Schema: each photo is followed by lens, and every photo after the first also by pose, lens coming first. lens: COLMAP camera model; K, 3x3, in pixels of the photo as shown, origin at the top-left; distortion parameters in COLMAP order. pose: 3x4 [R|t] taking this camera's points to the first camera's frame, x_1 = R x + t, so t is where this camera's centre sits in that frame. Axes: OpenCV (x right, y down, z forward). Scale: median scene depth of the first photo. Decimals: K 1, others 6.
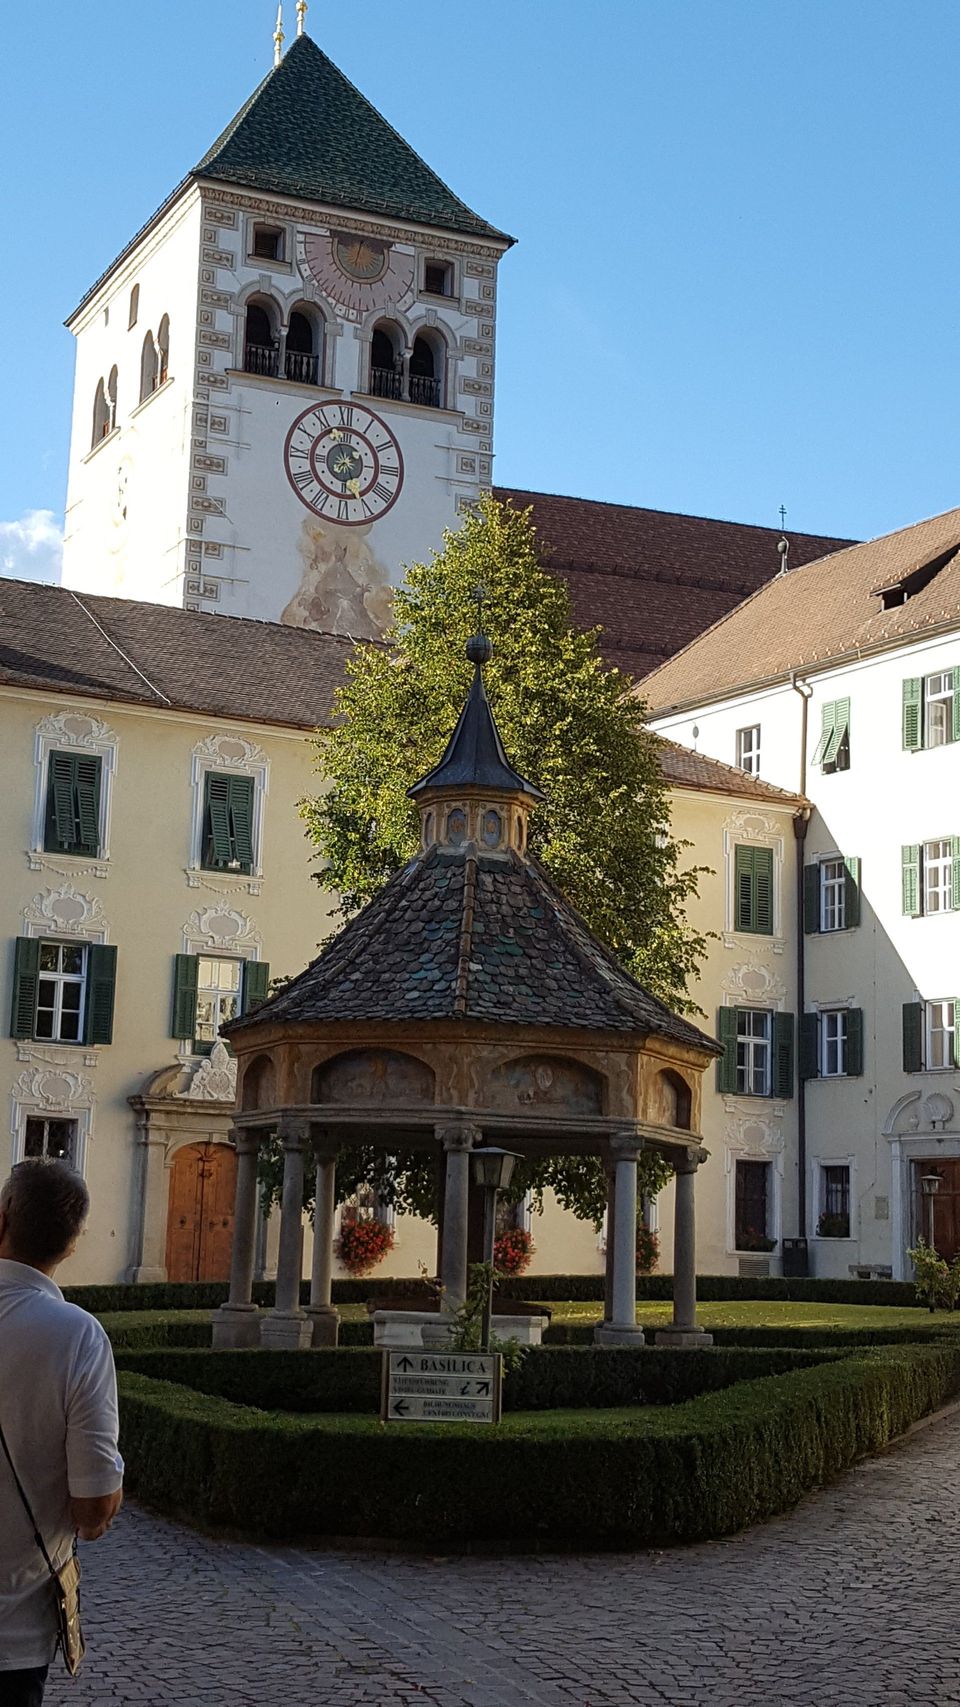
lens RADIAL K [[2301.8, 0, 480.0], [0, 2301.8, 853.5], [0, 0, 1]] dist [0.146187, -0.002083]
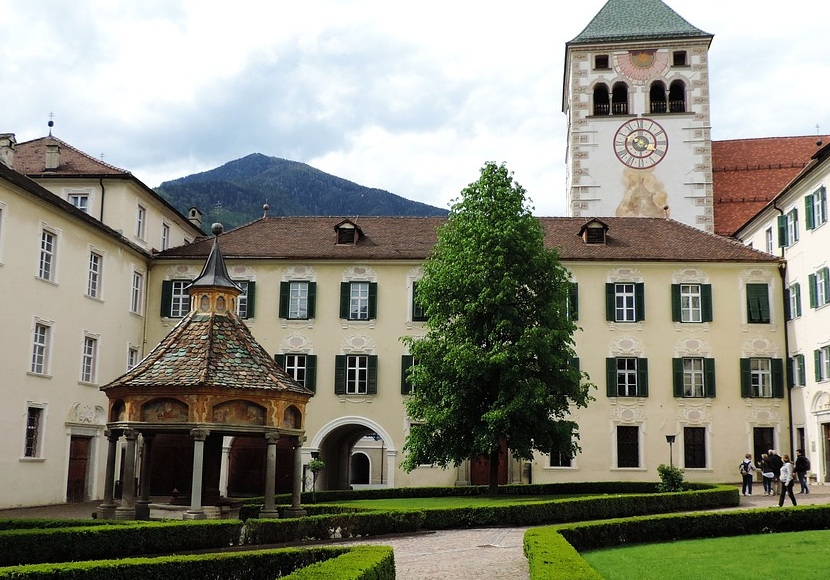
lens RADIAL K [[870.3, 0, 415.9], [0, 870.3, 337.7], [0, 0, 1]] dist [-0.006105, -0.024991]
pose [[0.861320, -0.090153, -0.500001, 0.173862], [0.100627, 0.994906, -0.006042, 0.014222], [0.497998, -0.045109, 0.866004, 0.088616]]
